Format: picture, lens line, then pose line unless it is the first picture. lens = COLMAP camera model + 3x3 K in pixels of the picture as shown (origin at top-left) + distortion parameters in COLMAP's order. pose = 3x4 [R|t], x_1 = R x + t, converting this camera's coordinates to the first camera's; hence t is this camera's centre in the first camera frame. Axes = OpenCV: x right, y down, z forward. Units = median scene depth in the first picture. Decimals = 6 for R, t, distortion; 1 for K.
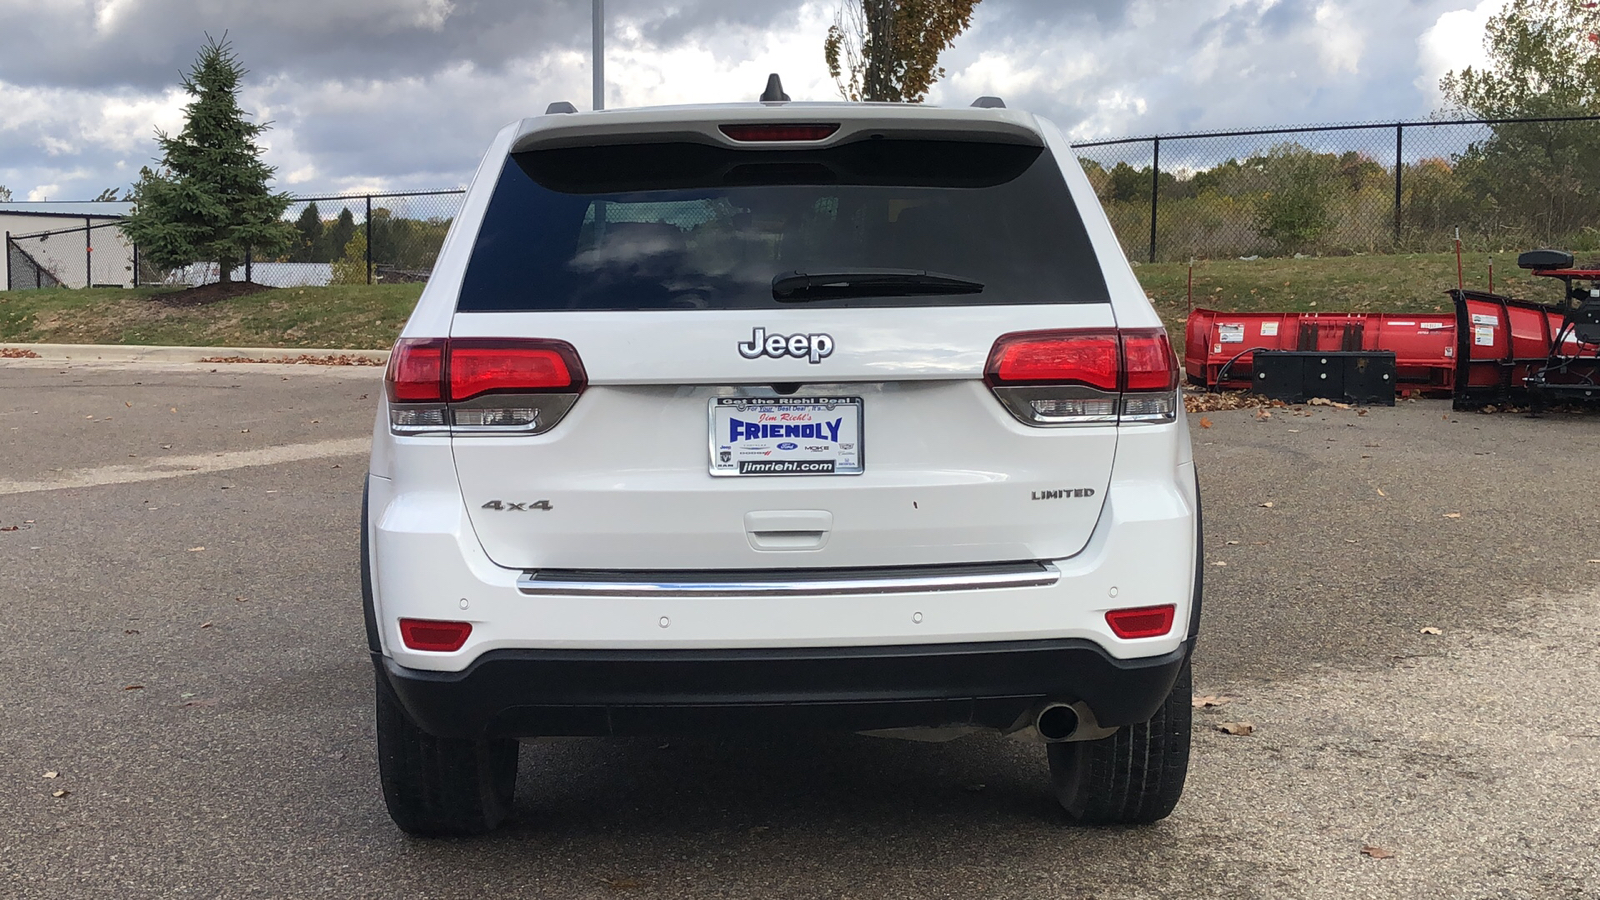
lens RADIAL K [[1990.3, 0, 805.5], [0, 1990.3, 435.6], [0, 0, 1]] dist [0.056944, 0.000000]
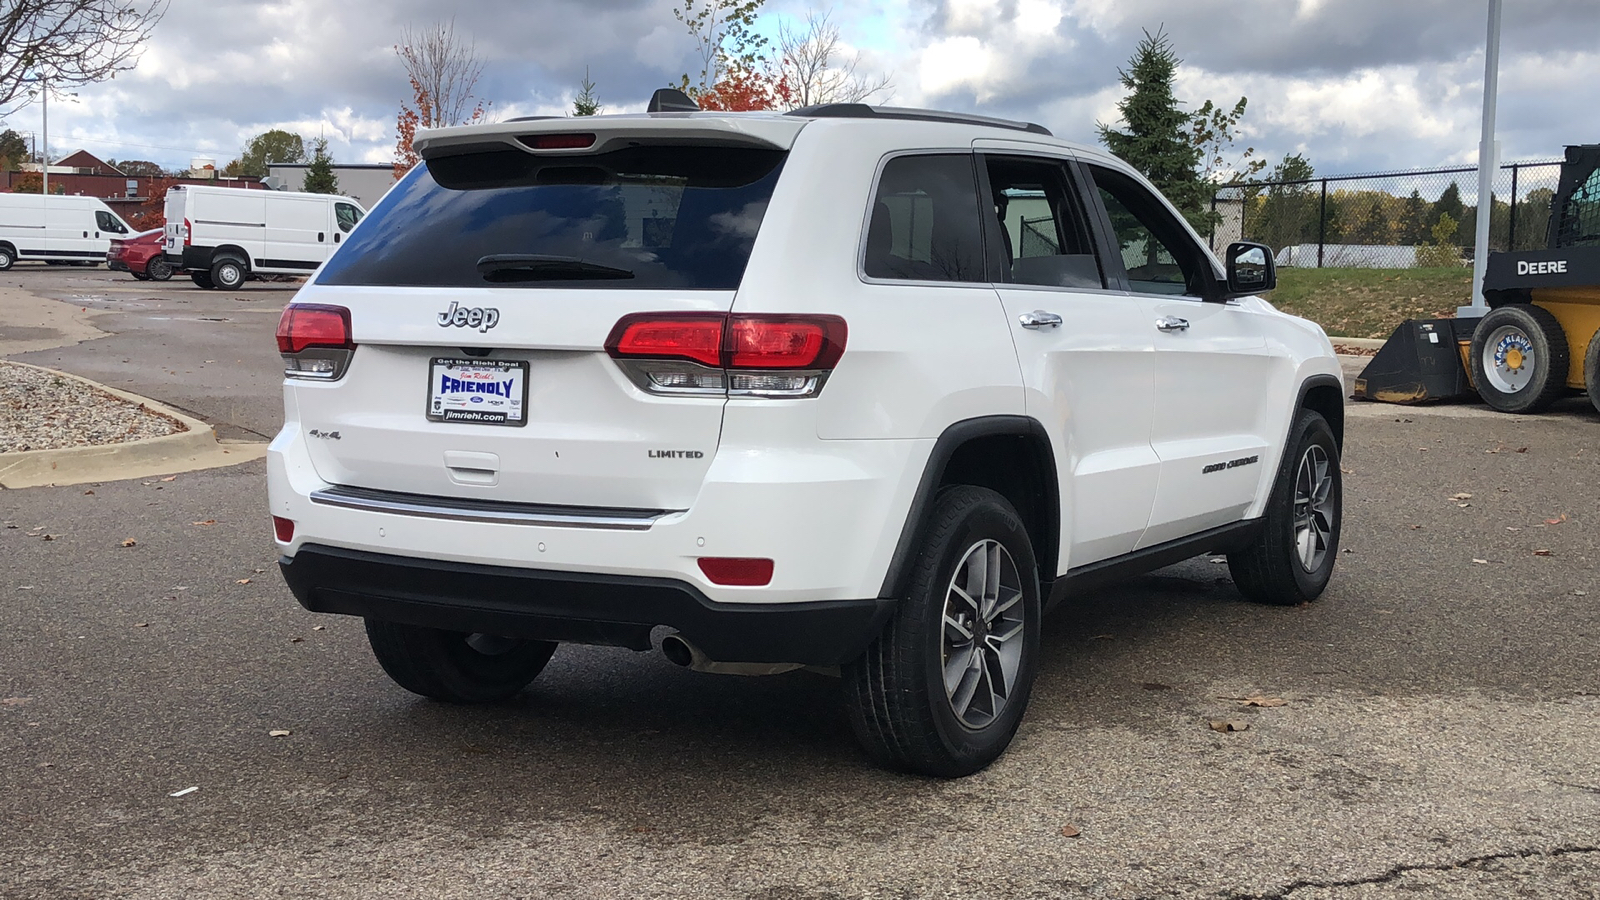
lens RADIAL K [[1990.3, 0, 796.9], [0, 1990.3, 451.6], [0, 0, 1]] dist [0.056944, 0.000000]
pose [[0.850026, 0.066323, -0.522549, 0.798787], [-0.057719, 0.997796, 0.032751, -0.014191], [0.523569, 0.002322, 0.851980, 0.053703]]
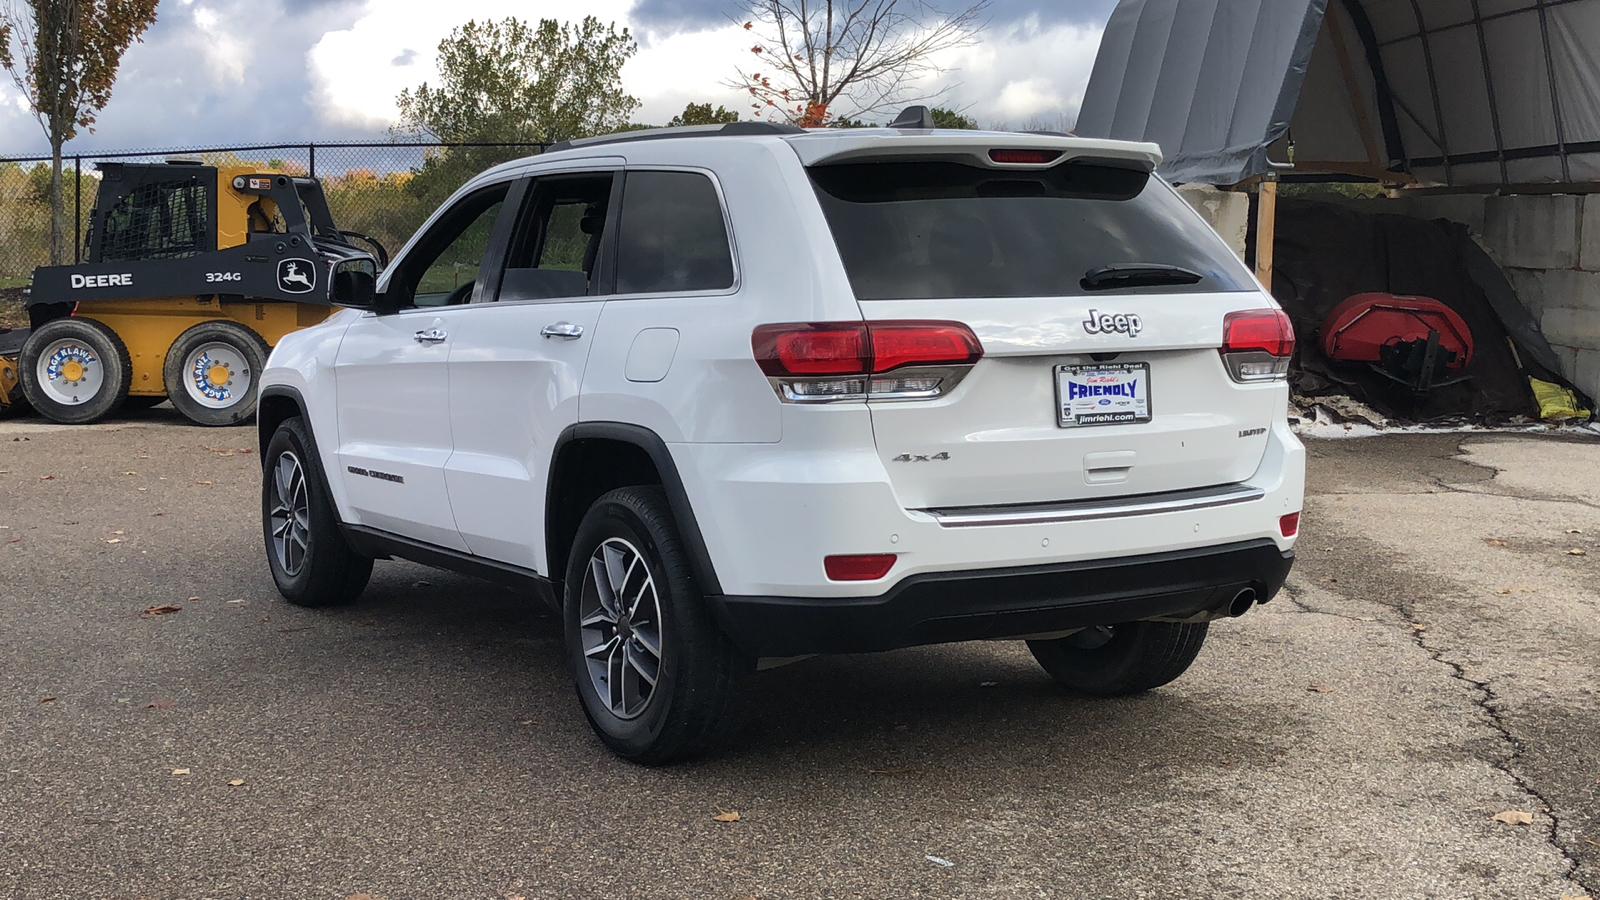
lens RADIAL K [[1990.3, 0, 798.0], [0, 1990.3, 463.5], [0, 0, 1]] dist [0.056944, 0.000000]
pose [[0.869264, -0.042655, 0.492504, -0.815168], [0.037983, 0.999088, 0.019492, 0.012345], [-0.492886, 0.001763, 0.870092, -0.027575]]
